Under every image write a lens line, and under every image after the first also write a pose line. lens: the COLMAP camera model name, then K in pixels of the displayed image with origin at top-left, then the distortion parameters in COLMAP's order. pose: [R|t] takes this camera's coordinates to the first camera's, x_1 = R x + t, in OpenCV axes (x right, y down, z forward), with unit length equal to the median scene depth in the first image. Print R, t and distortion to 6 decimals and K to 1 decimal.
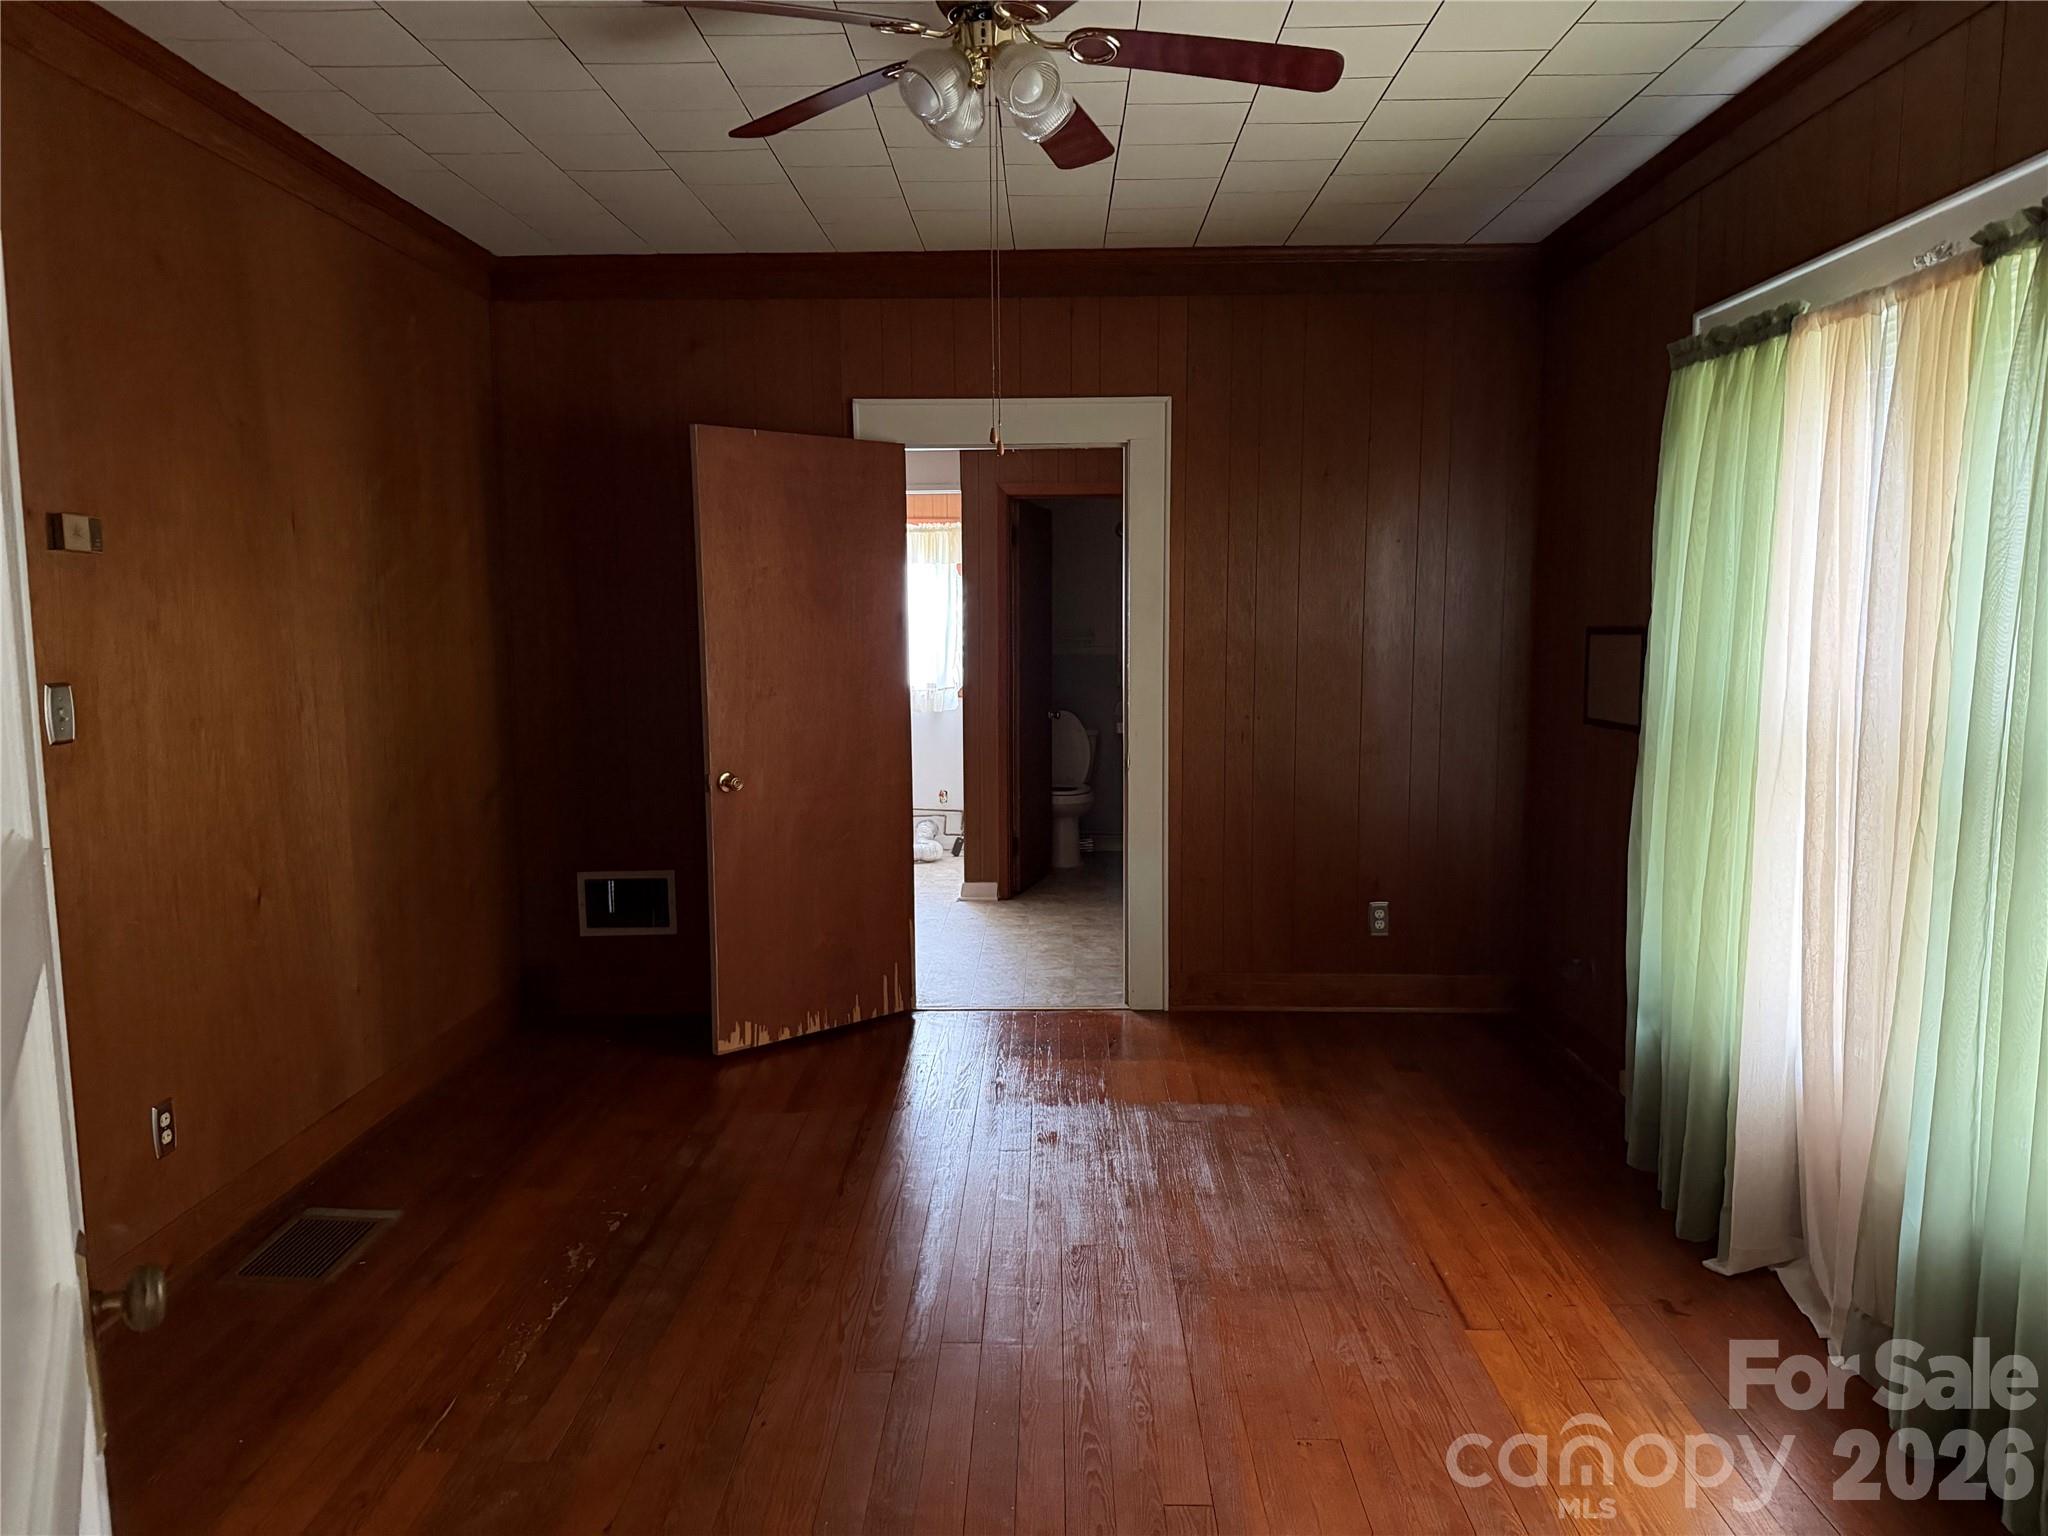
lens RADIAL K [[1436.9, 0, 1024.0], [0, 1436.9, 768.0], [0, 0, 1]] dist [0.094286, -0.127315]
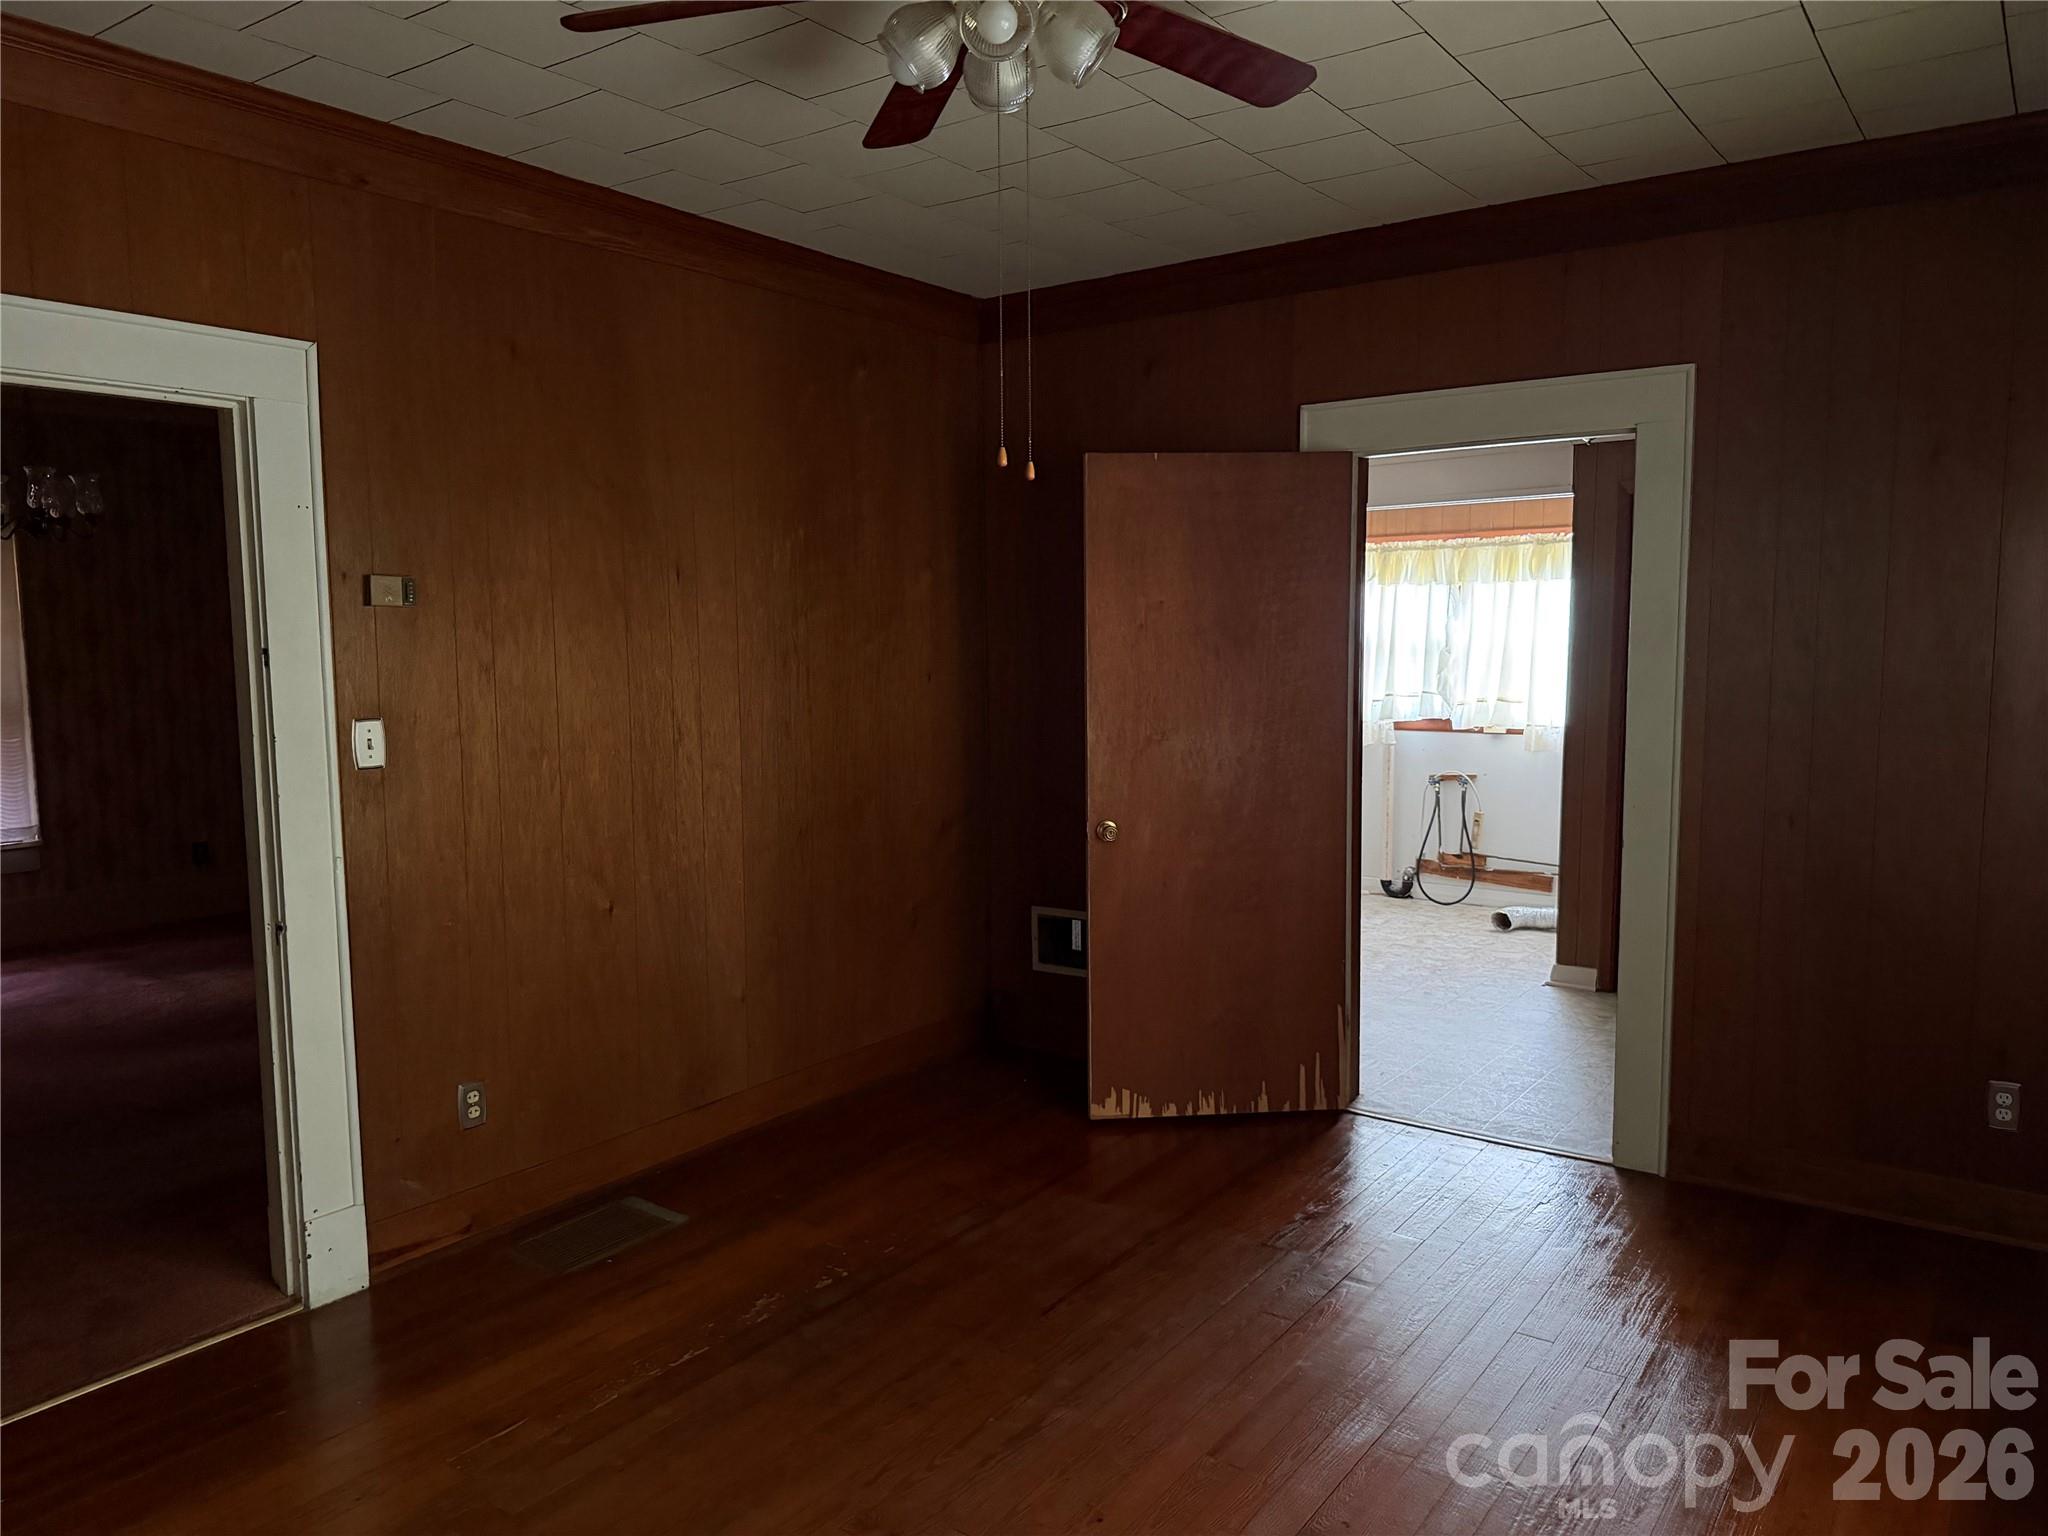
lens RADIAL K [[1445.6, 0, 1033.3], [0, 1445.6, 773.2], [0, 0, 1]] dist [0.160627, -0.256600]
pose [[0.822586, 0.056998, -0.565776, 0.286544], [-0.059011, 0.998148, 0.014760, -0.038880], [0.565570, 0.021246, 0.824427, 0.195969]]
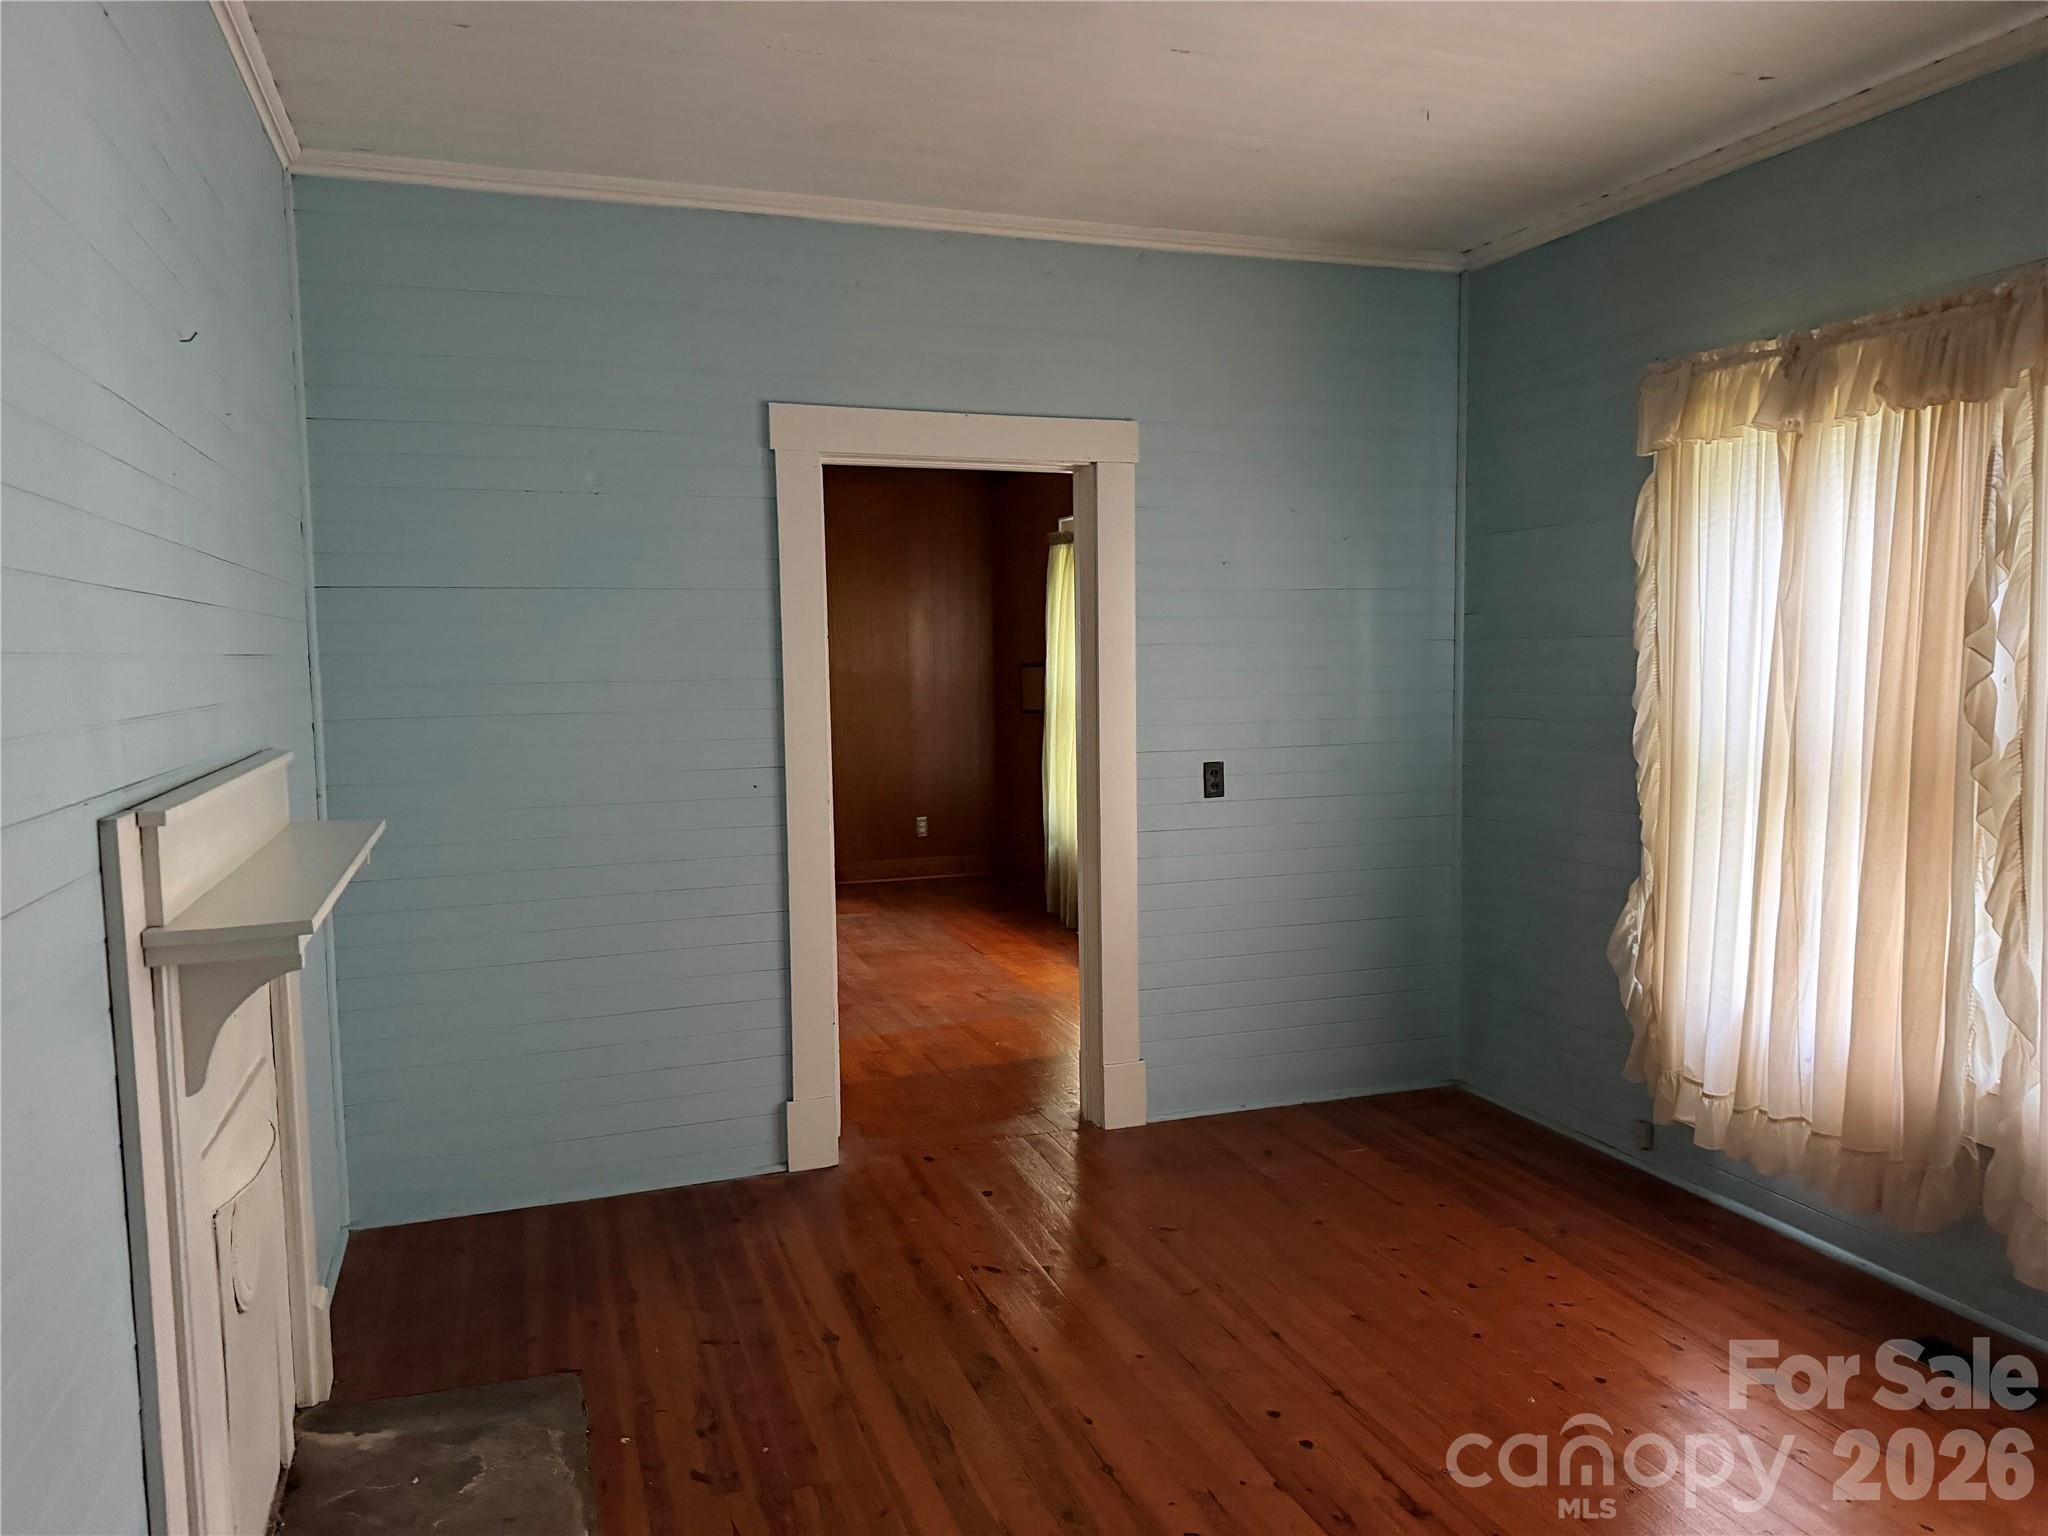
lens RADIAL K [[1450.5, 0, 1011.2], [0, 1450.5, 777.1], [0, 0, 1]] dist [0.030486, -0.045755]
pose [[0.938523, -0.034542, 0.343483, -0.301236], [0.043150, 0.998916, -0.017446, 0.089698], [-0.342508, 0.031194, 0.938997, -0.824030]]
